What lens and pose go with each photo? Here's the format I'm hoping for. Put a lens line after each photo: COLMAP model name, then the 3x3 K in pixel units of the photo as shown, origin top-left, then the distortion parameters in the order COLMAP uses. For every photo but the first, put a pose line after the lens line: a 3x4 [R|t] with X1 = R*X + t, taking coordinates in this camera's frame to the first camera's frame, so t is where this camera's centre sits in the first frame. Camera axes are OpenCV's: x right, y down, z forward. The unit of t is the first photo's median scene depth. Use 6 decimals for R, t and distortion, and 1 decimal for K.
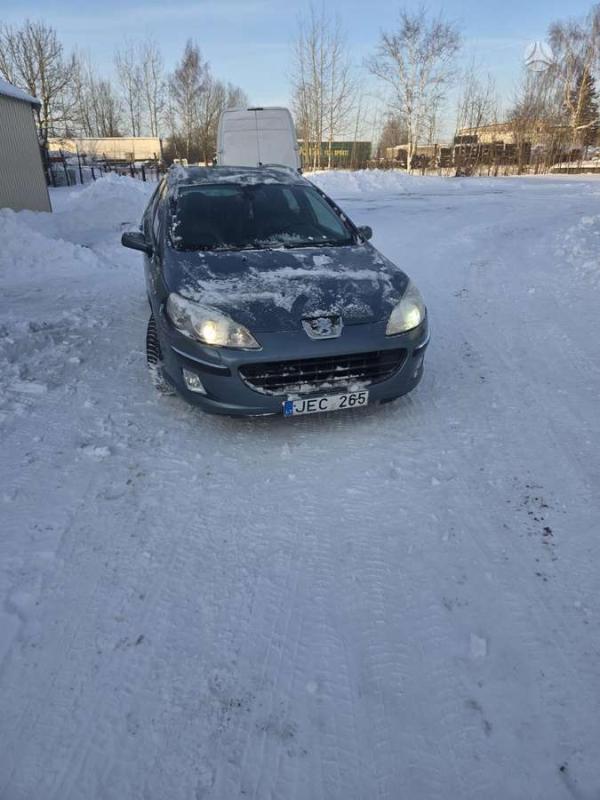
lens RADIAL K [[573.6, 0, 300.0], [0, 573.6, 400.0], [0, 0, 1]] dist [0.072379, -0.075000]
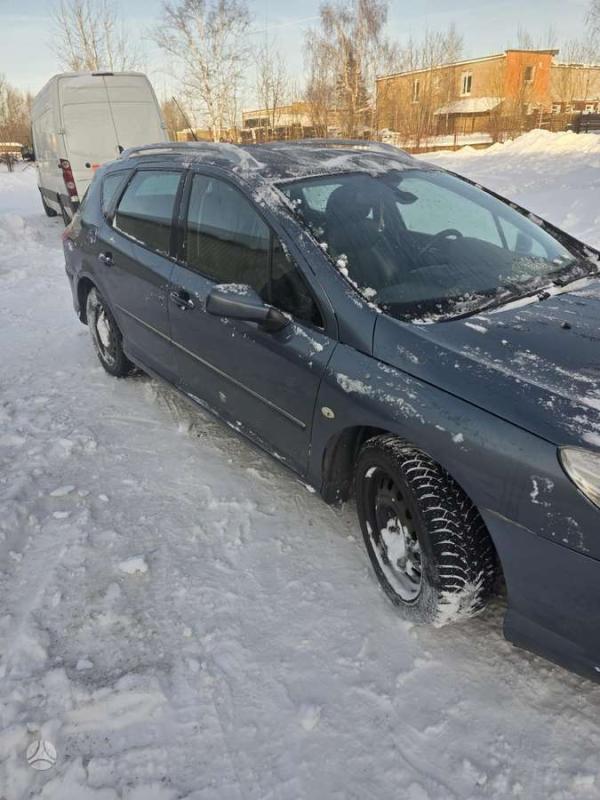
lens RADIAL K [[573.6, 0, 300.0], [0, 573.6, 400.0], [0, 0, 1]] dist [0.072379, -0.075000]
pose [[0.928023, -0.167776, 0.332603, -0.066937], [0.160885, 0.985787, 0.048365, -0.033977], [-0.335990, 0.008627, 0.941826, 0.086762]]
